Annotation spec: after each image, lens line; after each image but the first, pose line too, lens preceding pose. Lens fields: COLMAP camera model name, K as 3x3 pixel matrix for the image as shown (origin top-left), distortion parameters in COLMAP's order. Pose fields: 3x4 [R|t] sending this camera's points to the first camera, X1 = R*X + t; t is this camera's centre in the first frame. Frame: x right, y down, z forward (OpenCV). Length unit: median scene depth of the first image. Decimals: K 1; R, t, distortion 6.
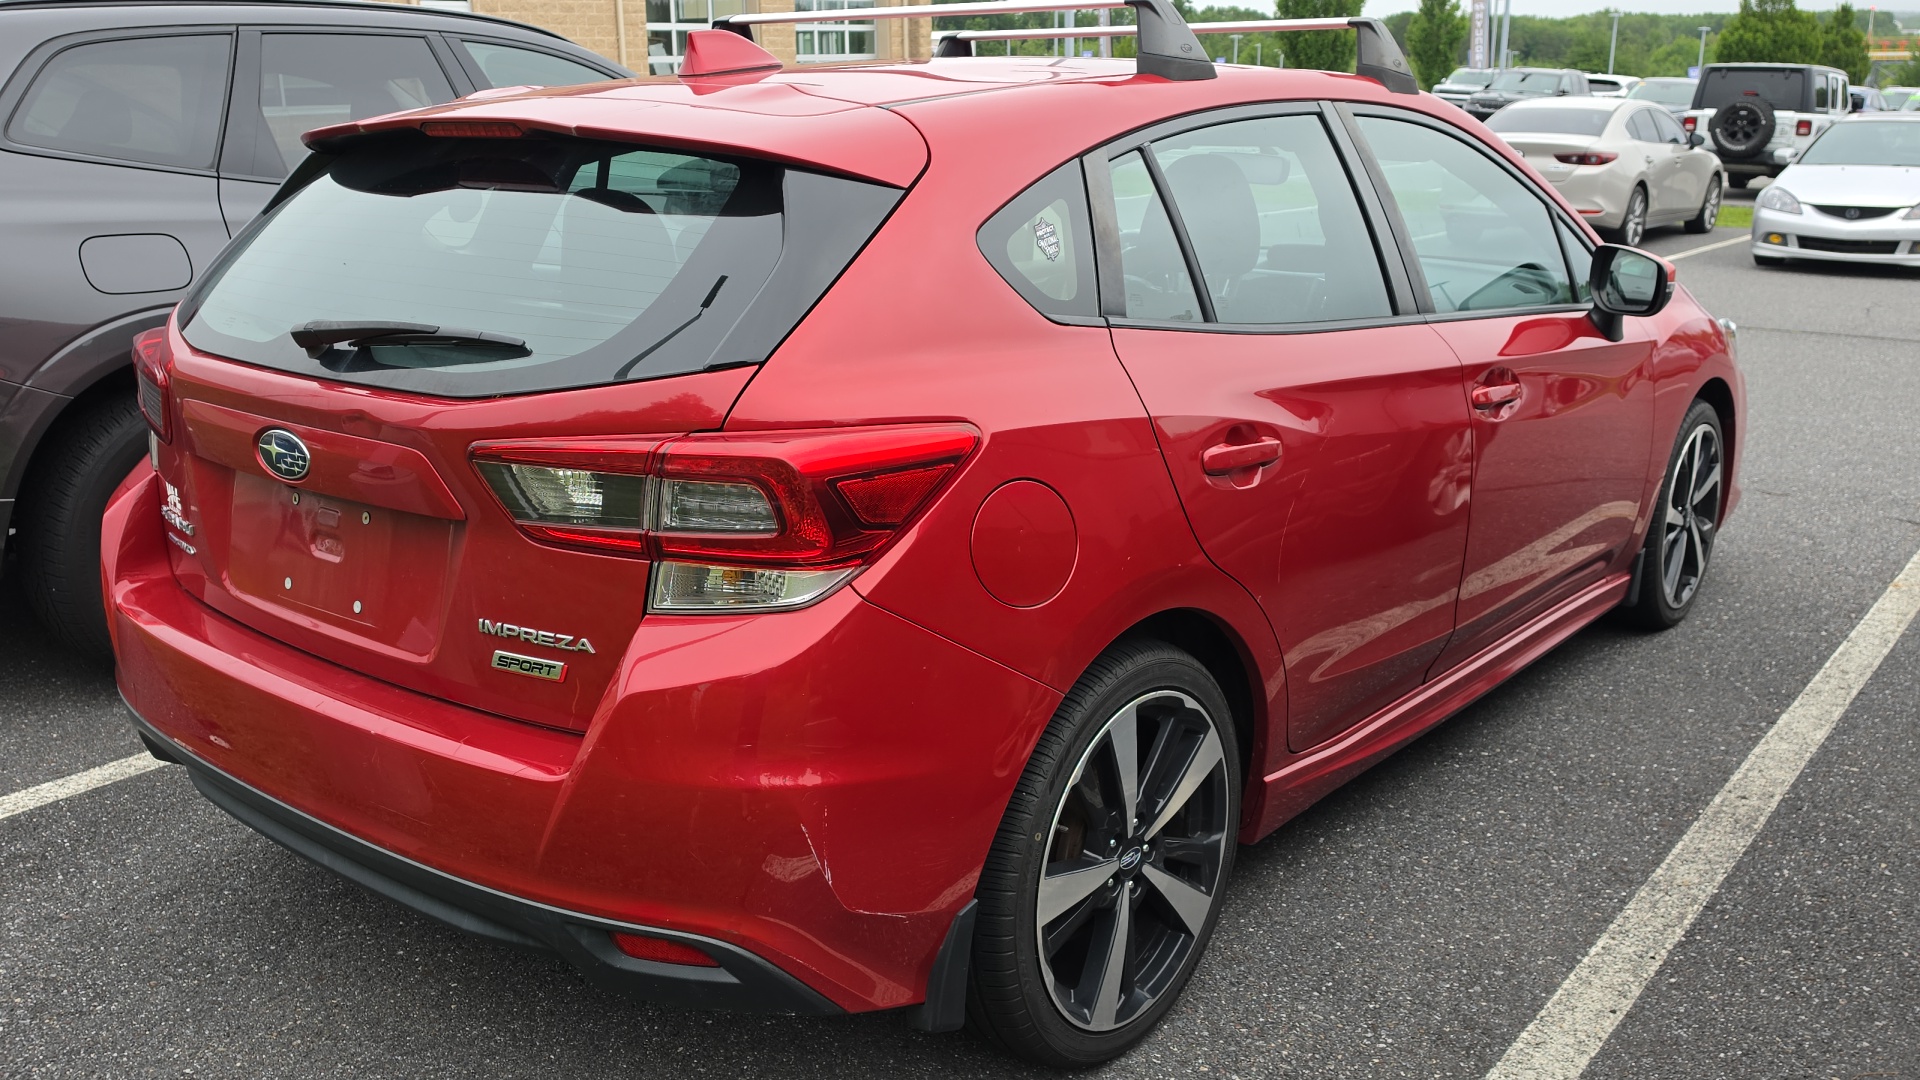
lens RADIAL K [[1687.1, 0, 946.9], [0, 1687.1, 534.4], [0, 0, 1]] dist [-0.002030, -0.016271]
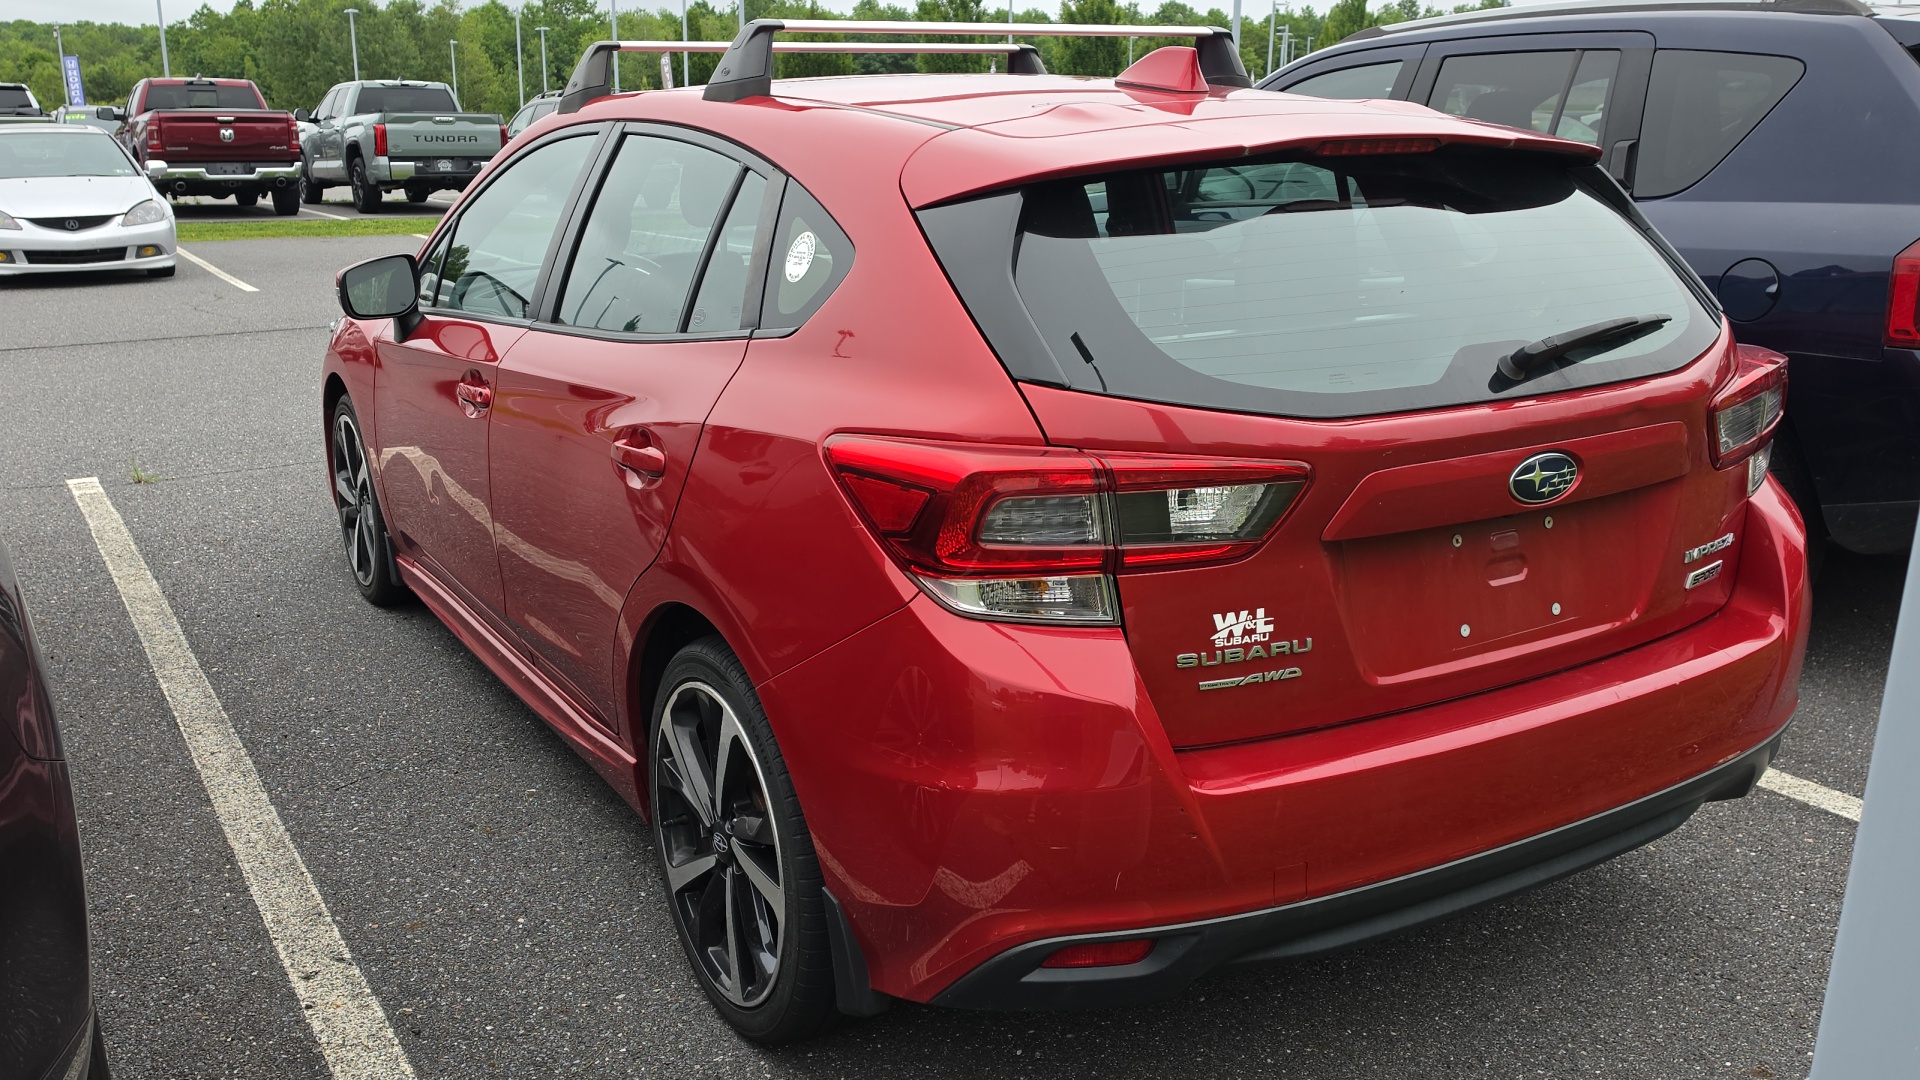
lens RADIAL K [[1687.1, 0, 943.1], [0, 1687.1, 545.5], [0, 0, 1]] dist [-0.002030, -0.016271]
pose [[0.299555, -0.241343, 0.923050, -1.380531], [0.241611, 0.955130, 0.171321, -0.256353], [-0.922979, 0.171699, 0.344425, 0.969837]]
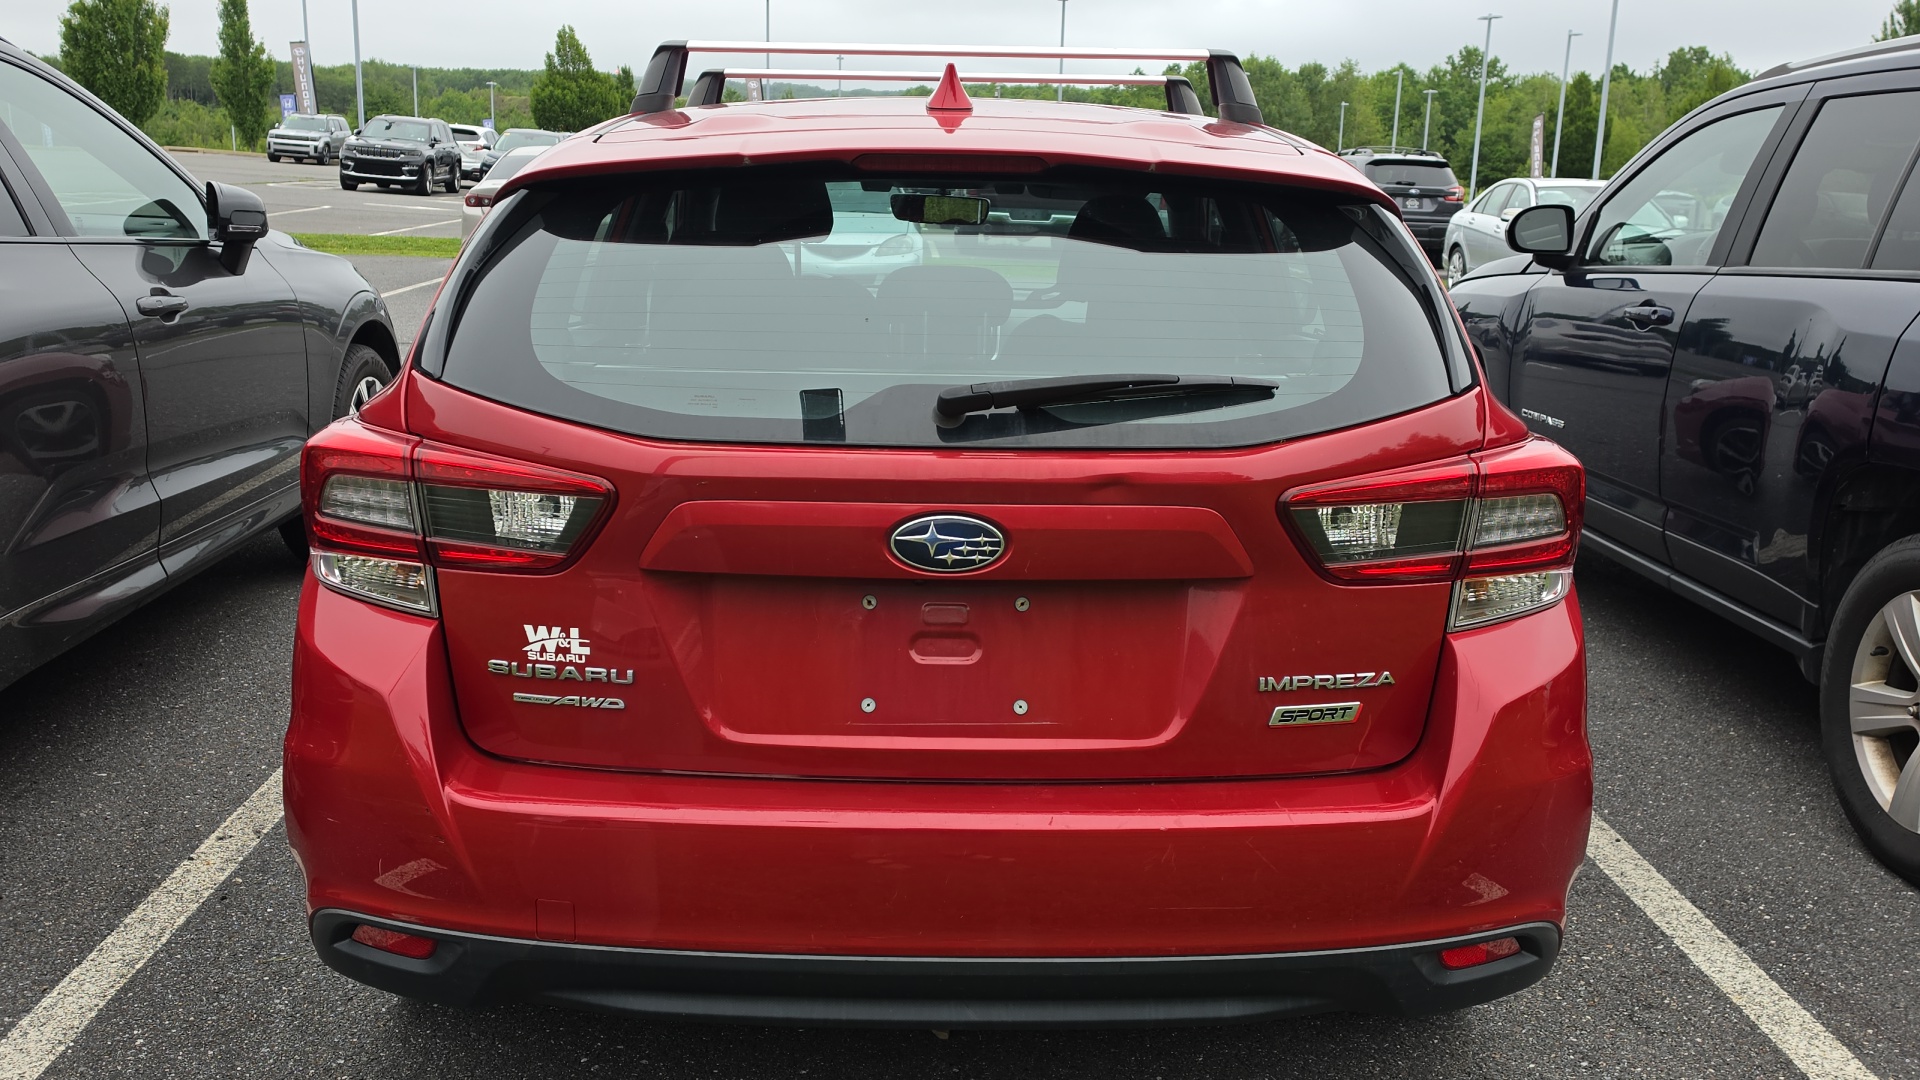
lens RADIAL K [[1687.1, 0, 951.4], [0, 1687.1, 538.0], [0, 0, 1]] dist [-0.002030, -0.016271]
pose [[0.748458, -0.127790, 0.650754, -0.919639], [0.143951, 0.989169, 0.028682, -0.072434], [-0.647371, 0.072209, 0.758747, 0.351278]]
